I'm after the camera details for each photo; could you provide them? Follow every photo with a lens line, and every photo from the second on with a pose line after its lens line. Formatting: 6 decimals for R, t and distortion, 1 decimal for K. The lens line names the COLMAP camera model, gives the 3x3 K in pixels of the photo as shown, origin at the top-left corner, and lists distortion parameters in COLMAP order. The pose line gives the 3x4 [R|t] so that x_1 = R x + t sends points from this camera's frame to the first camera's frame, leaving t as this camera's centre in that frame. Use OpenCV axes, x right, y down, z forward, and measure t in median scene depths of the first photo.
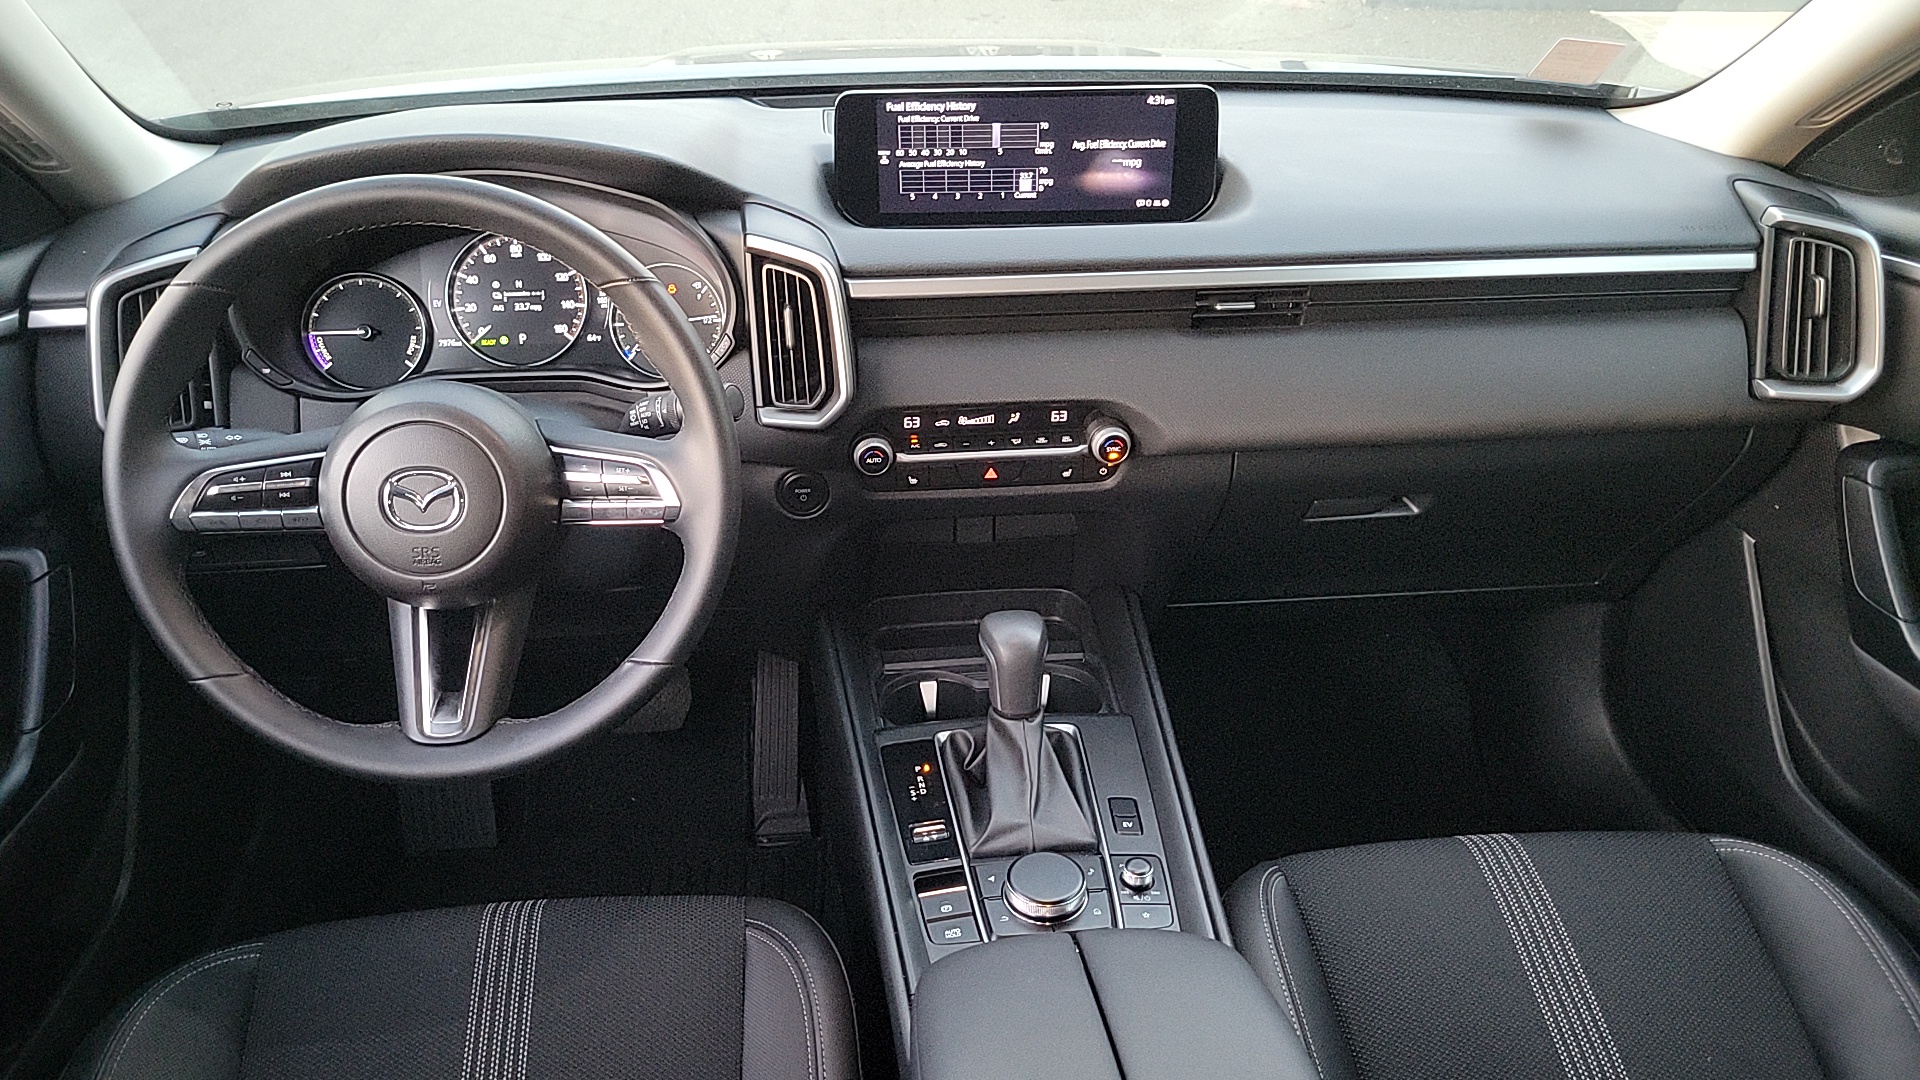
lens RADIAL K [[1453.8, 0, 955.3], [0, 1453.8, 569.1], [0, 0, 1]] dist [0.046589, -0.032335]
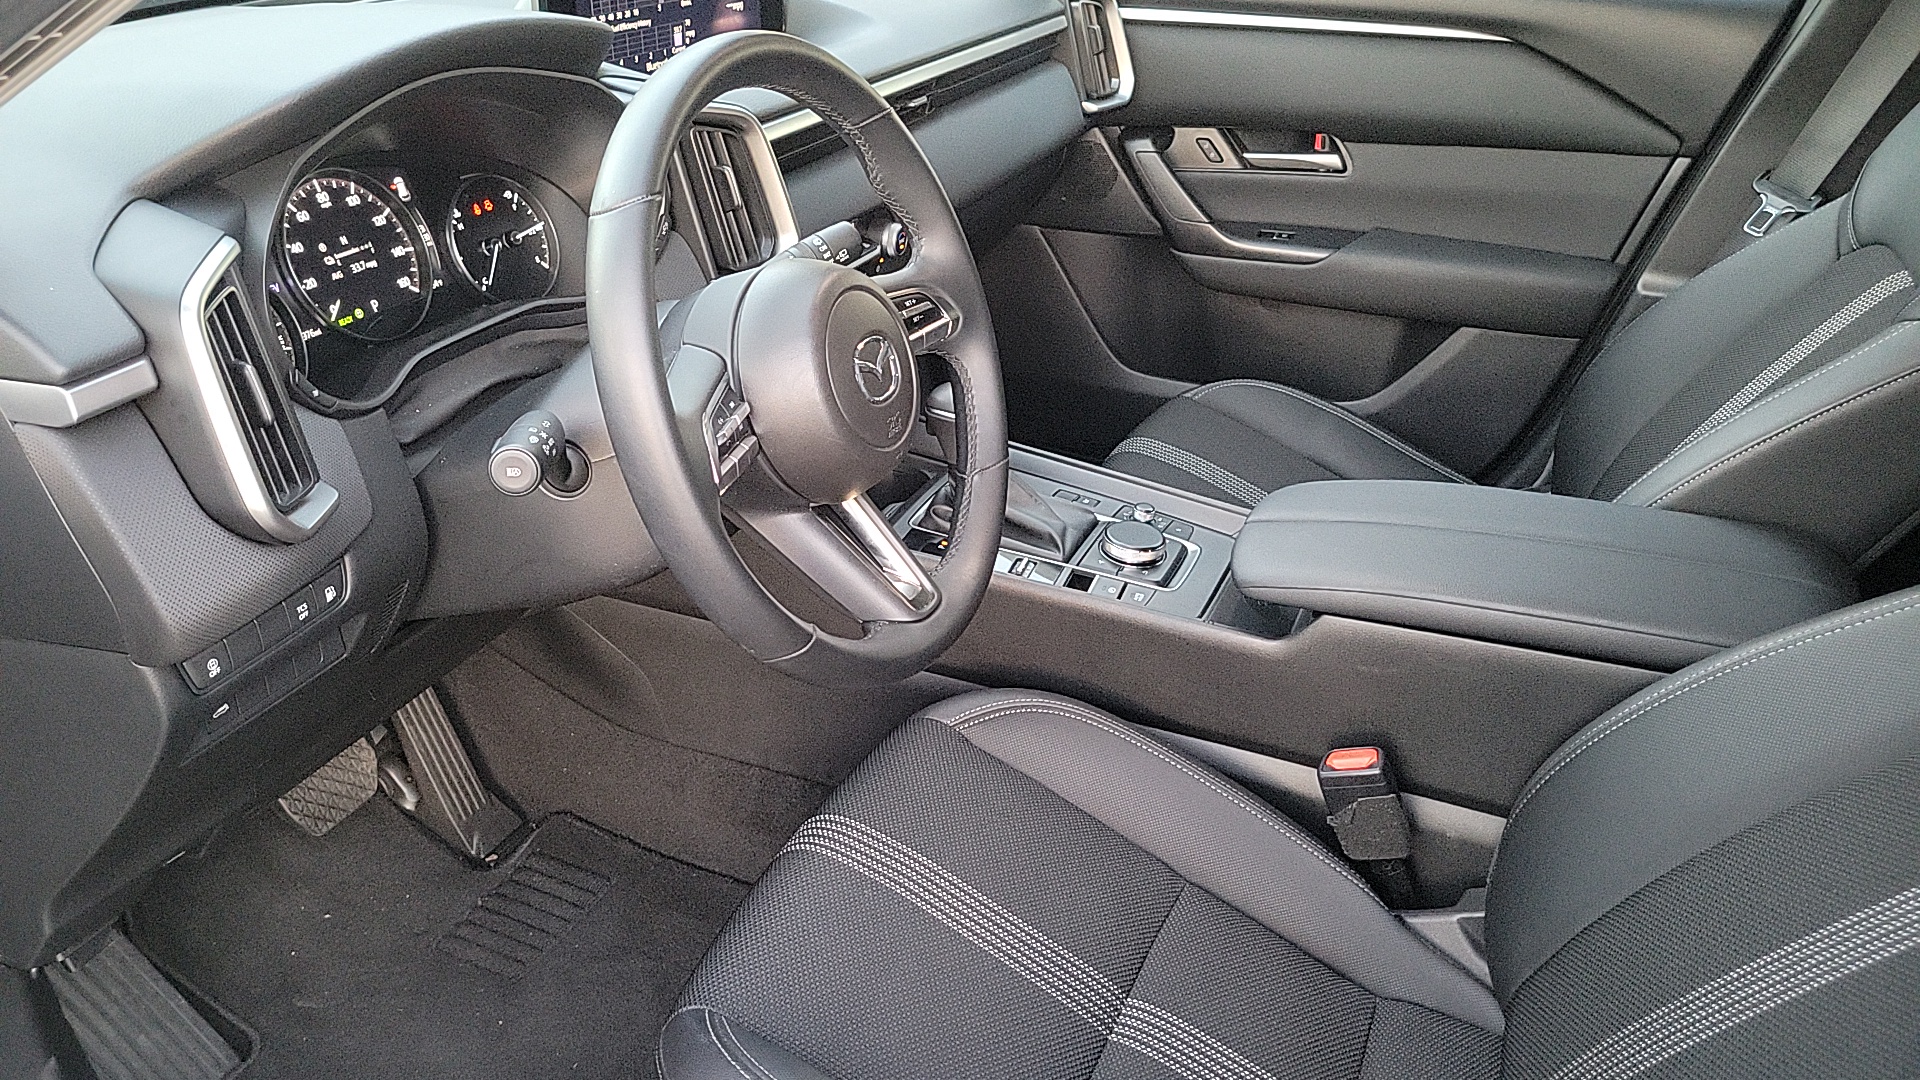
lens RADIAL K [[1453.8, 0, 955.3], [0, 1453.8, 569.1], [0, 0, 1]] dist [0.046589, -0.032335]
pose [[0.485423, -0.406455, 0.774054, -0.894189], [0.377246, 0.896076, 0.233951, -0.105142], [-0.788702, 0.178443, 0.588309, 0.332497]]
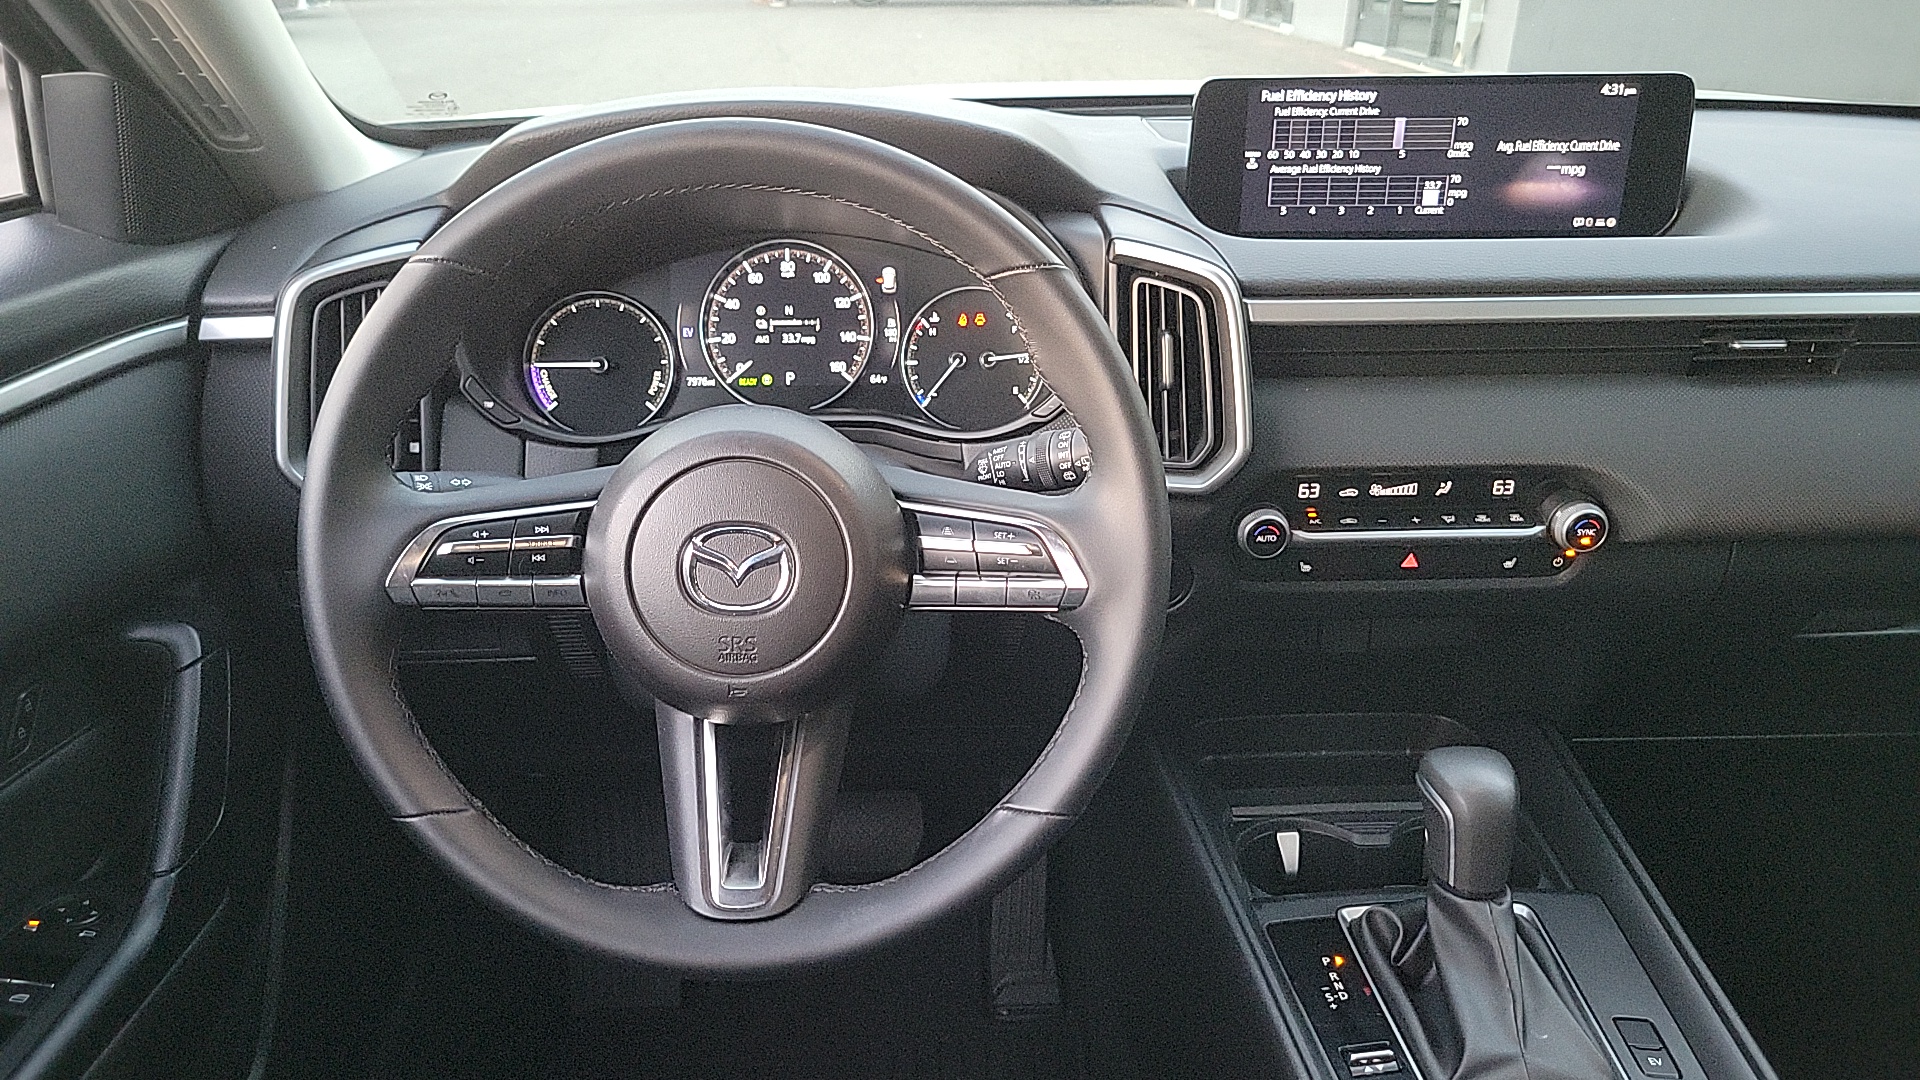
lens RADIAL K [[1461.9, 0, 965.9], [0, 1461.9, 550.2], [0, 0, 1]] dist [0.041758, -0.029690]
pose [[0.998487, 0.025613, -0.048669, -0.173999], [-0.029678, 0.995961, -0.084740, 0.000075], [0.046302, 0.086056, 0.995214, 0.239959]]
